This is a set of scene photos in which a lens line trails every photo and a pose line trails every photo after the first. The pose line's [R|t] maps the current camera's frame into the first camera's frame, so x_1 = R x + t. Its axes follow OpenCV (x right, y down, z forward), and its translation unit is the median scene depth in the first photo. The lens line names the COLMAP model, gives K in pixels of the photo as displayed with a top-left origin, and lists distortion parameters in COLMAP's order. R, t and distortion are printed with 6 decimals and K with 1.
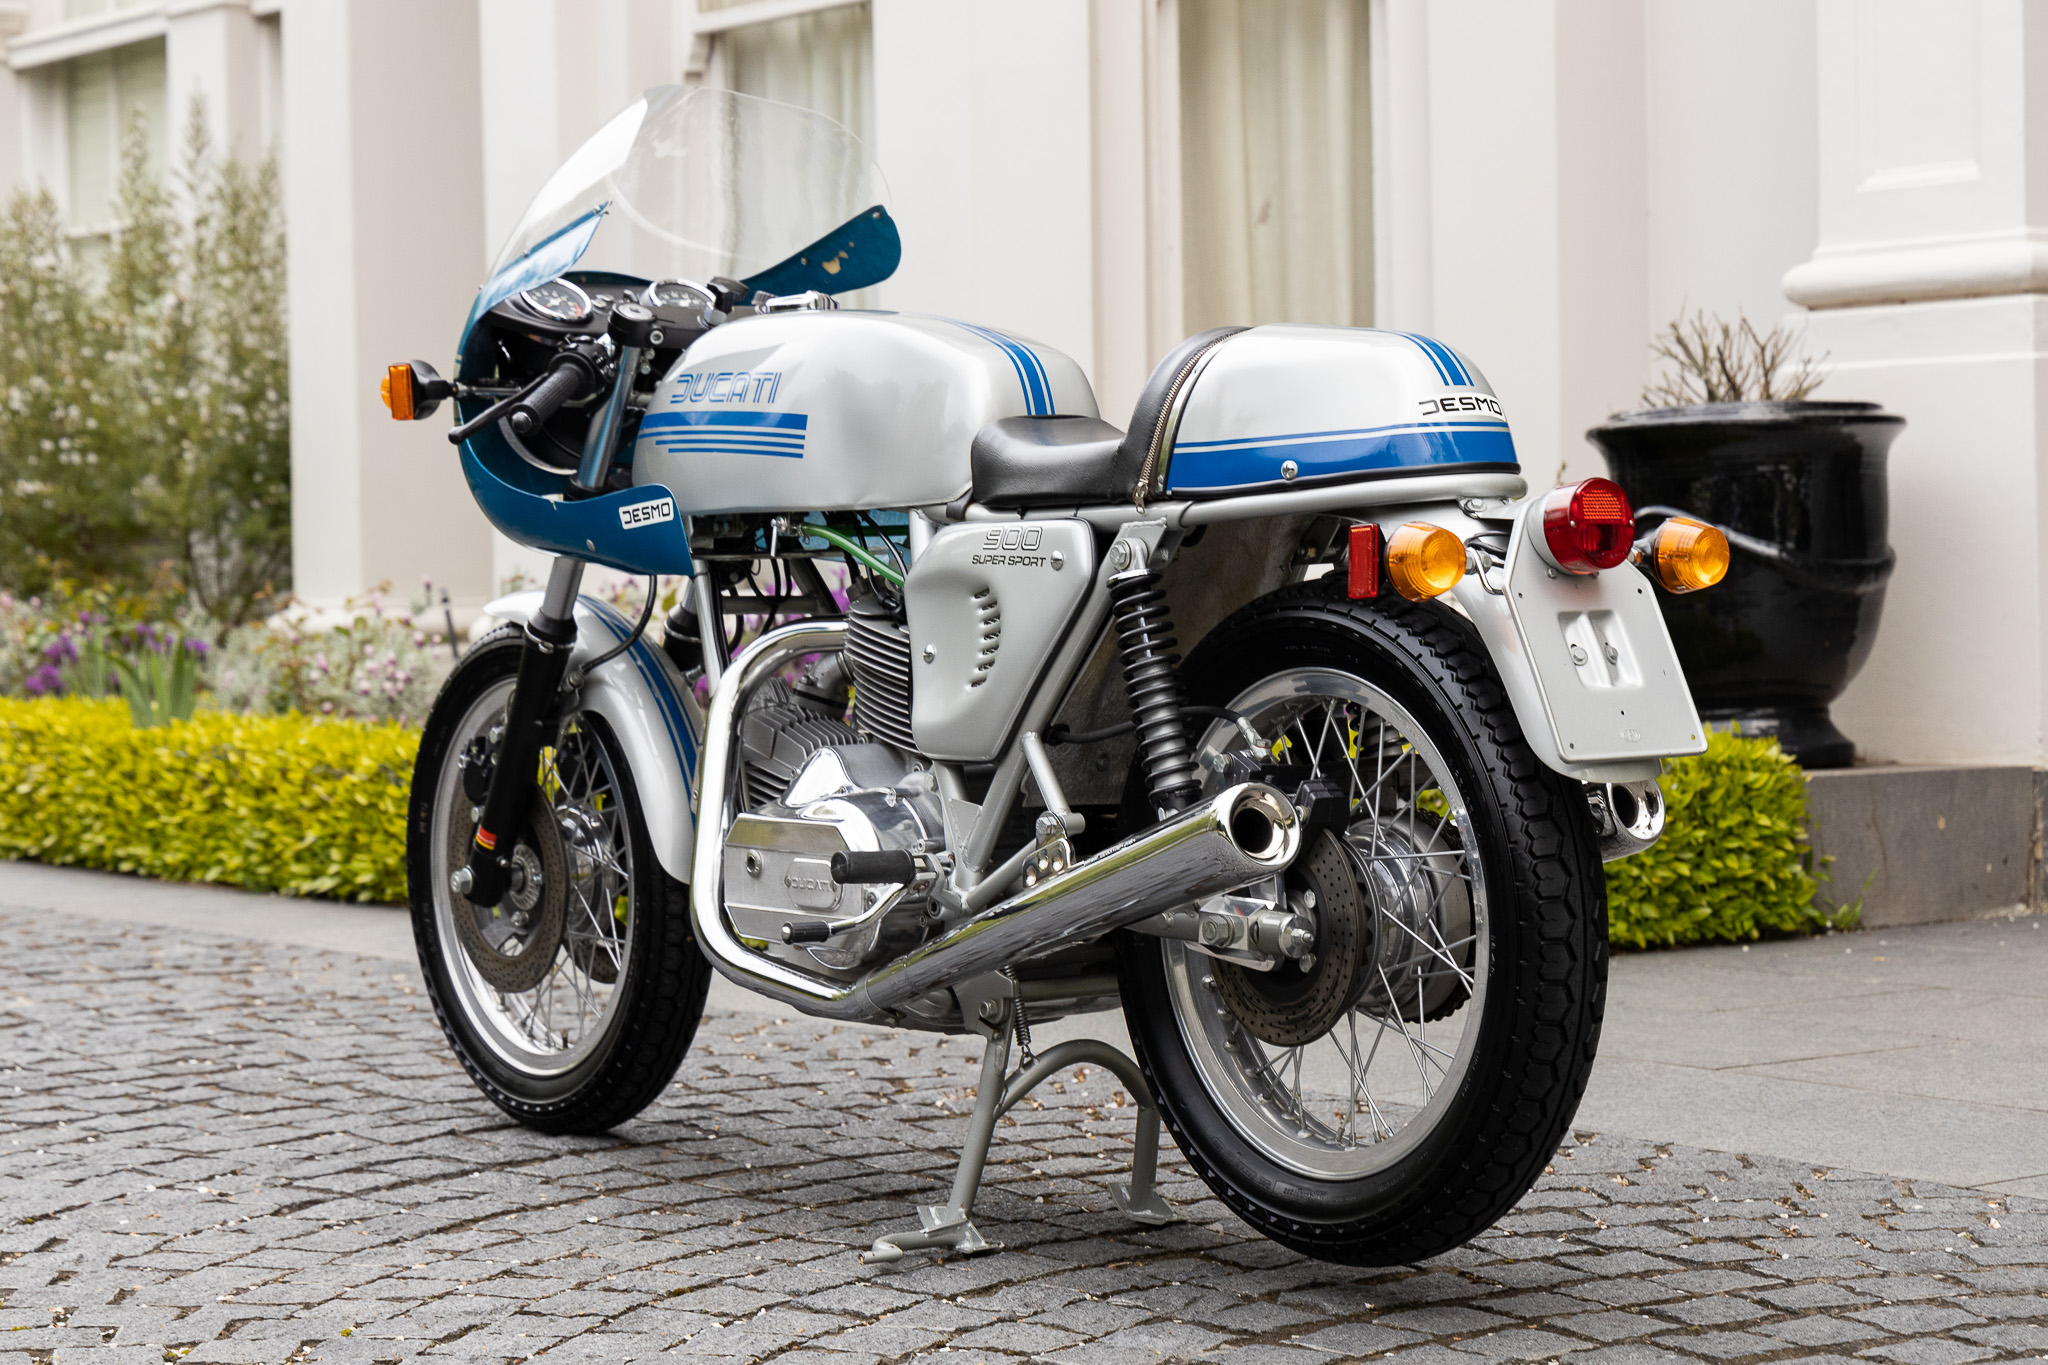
lens RADIAL K [[4304.3, 0, 1024.0], [0, 4304.3, 682.5], [0, 0, 1]] dist [0.016514, 0.014390]
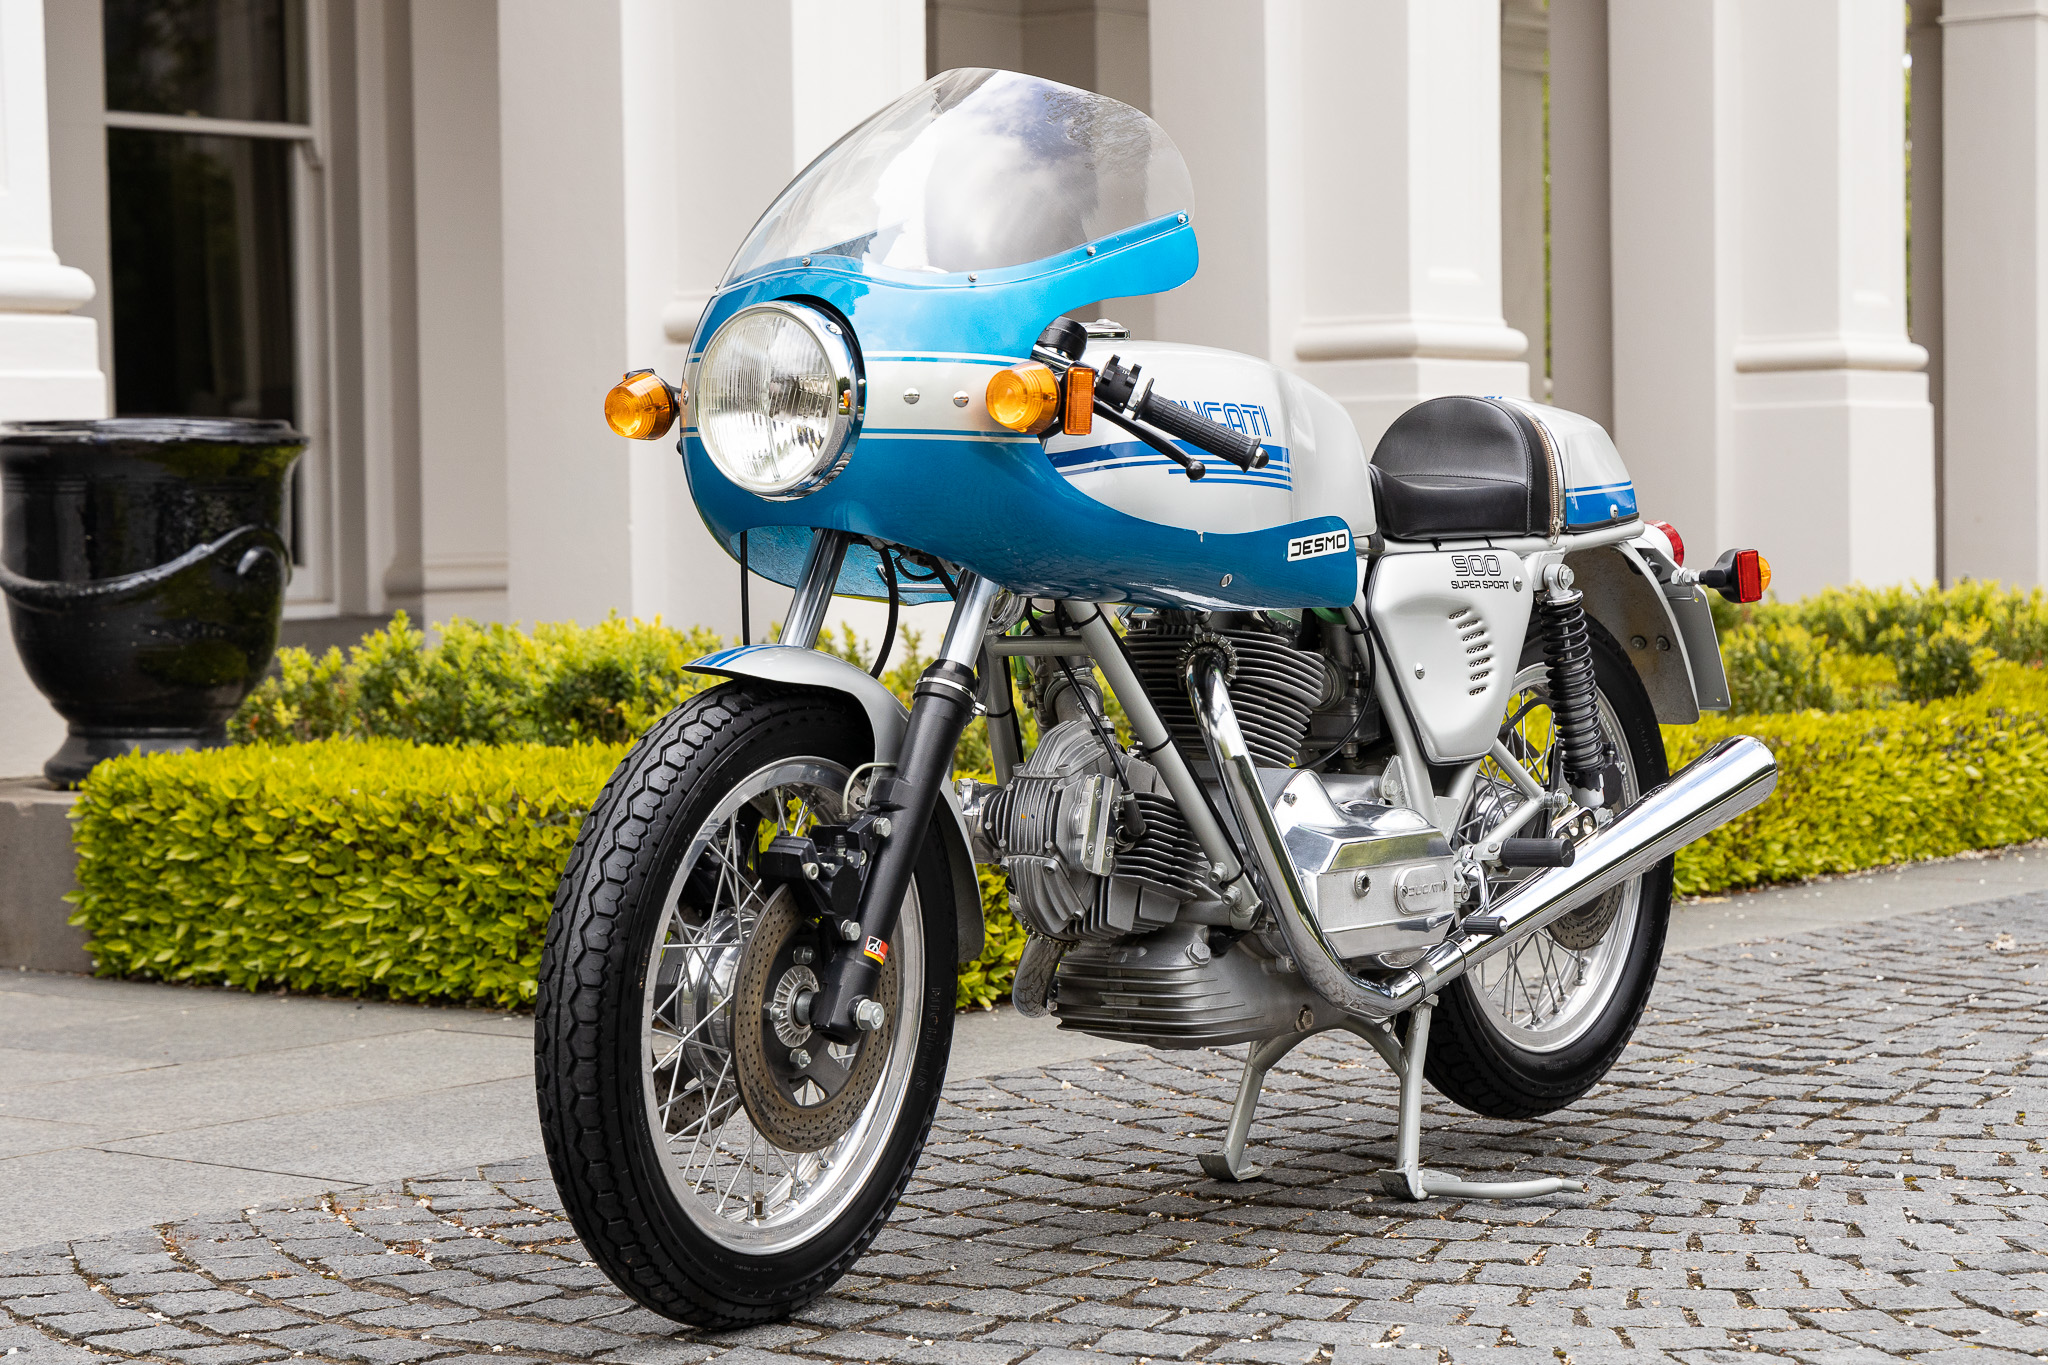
lens RADIAL K [[4069.2, 0, 986.8], [0, 4069.2, 682.3], [0, 0, 1]] dist [0.013973, 0.153262]
pose [[-0.288057, -0.015097, 0.957494, -1.002925], [0.060632, 0.997582, 0.033969, -0.046476], [-0.955692, 0.067840, -0.286445, 1.410839]]
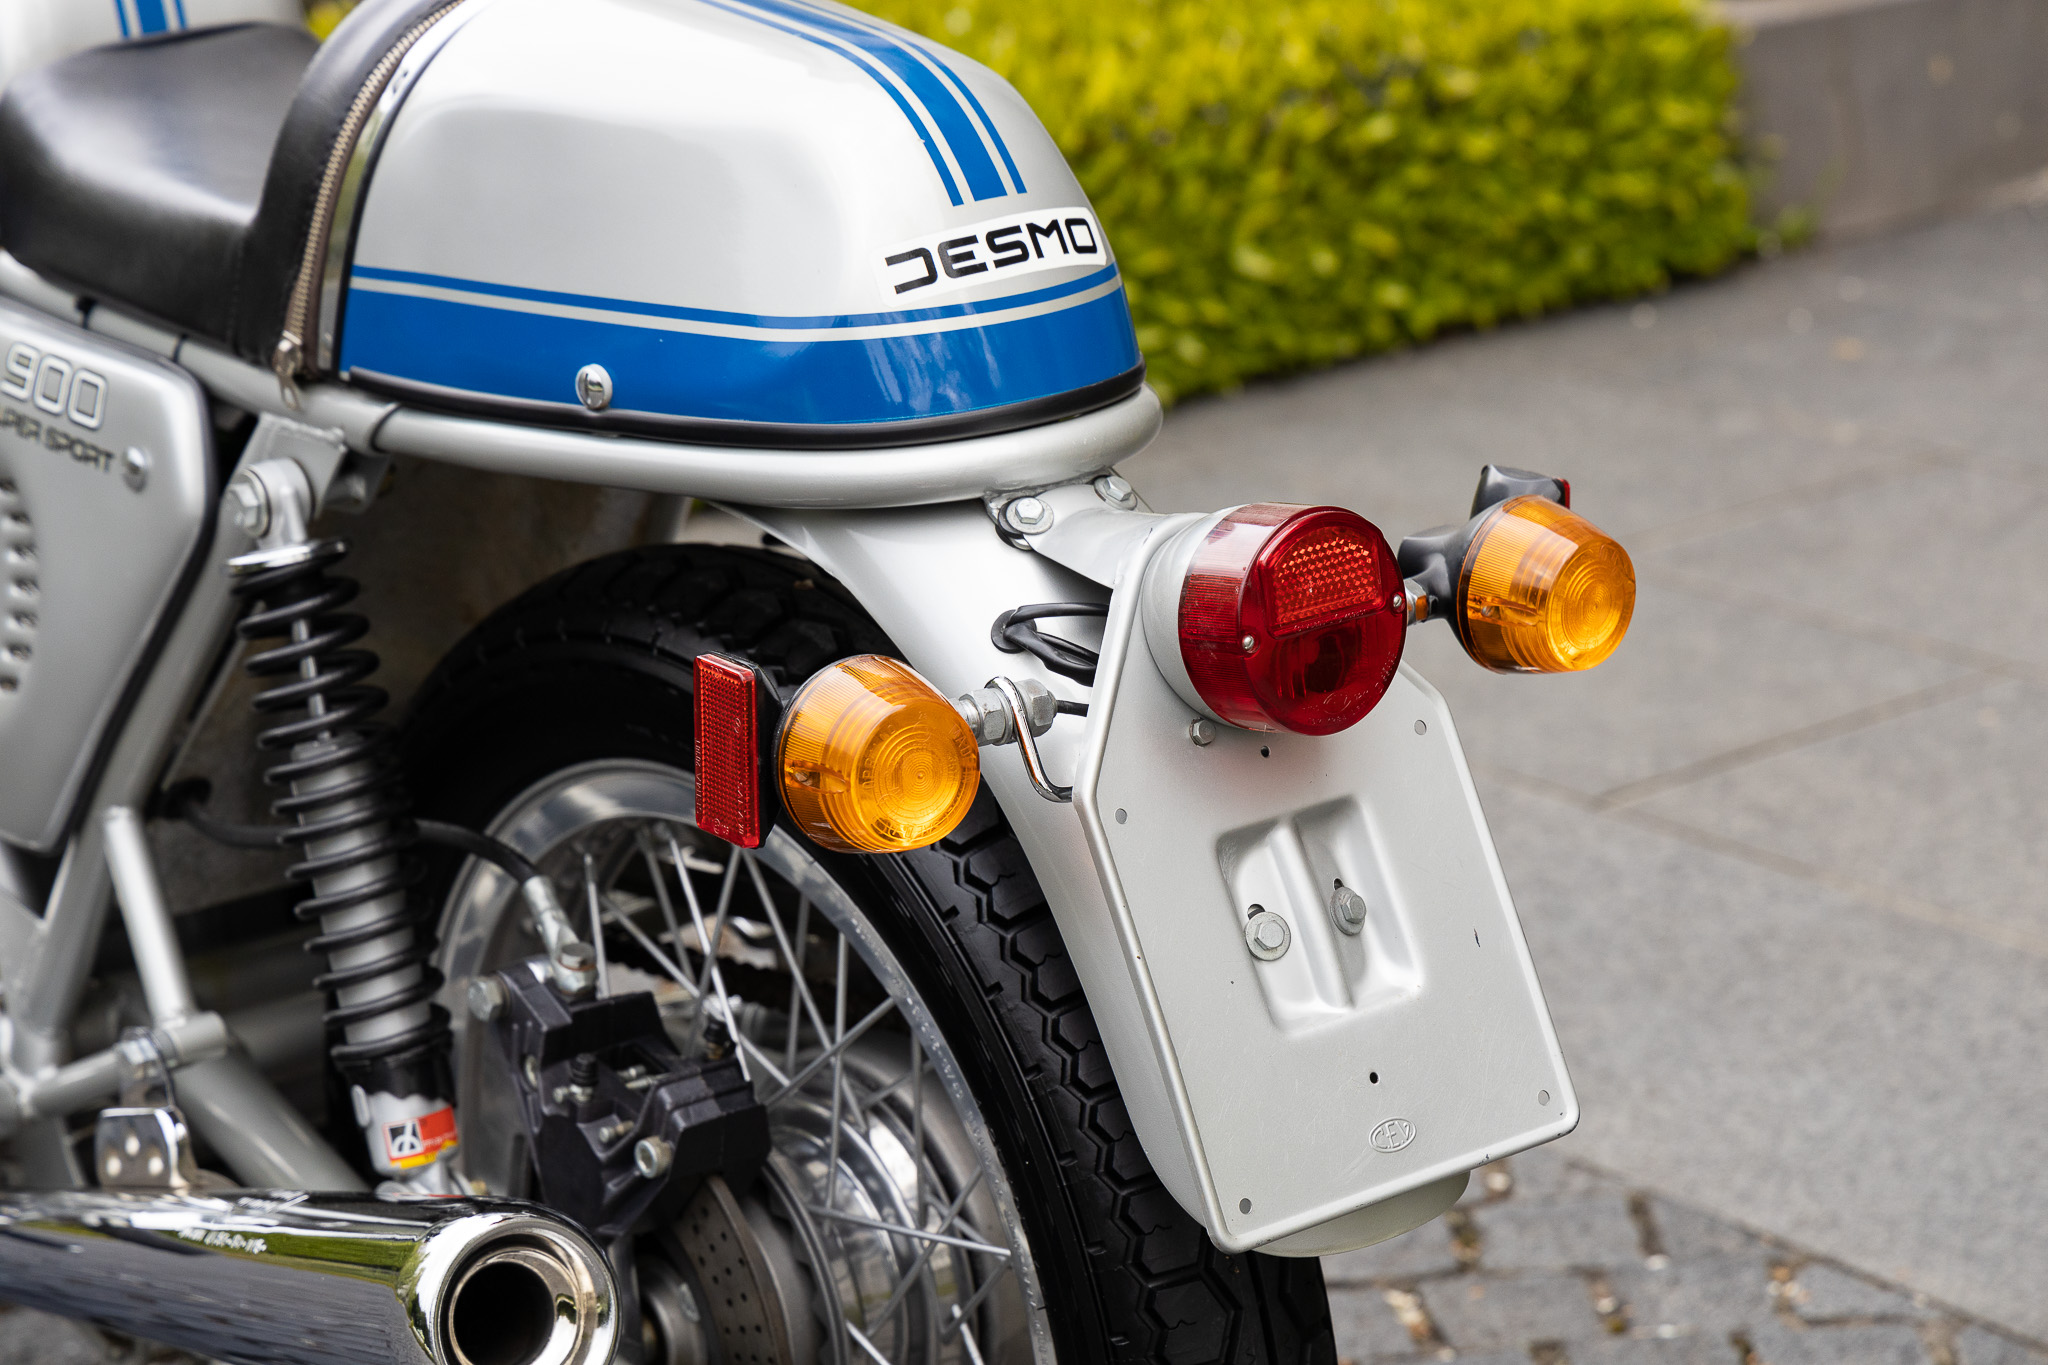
lens RADIAL K [[4731.3, 0, 1024.0], [0, 4731.3, 682.5], [0, 0, 1]] dist [0.096480, 0.761535]
pose [[0.998924, -0.030169, 0.035213, 0.078303], [0.019830, 0.964393, 0.263729, -0.129172], [-0.041916, -0.262747, 0.963954, 0.495245]]
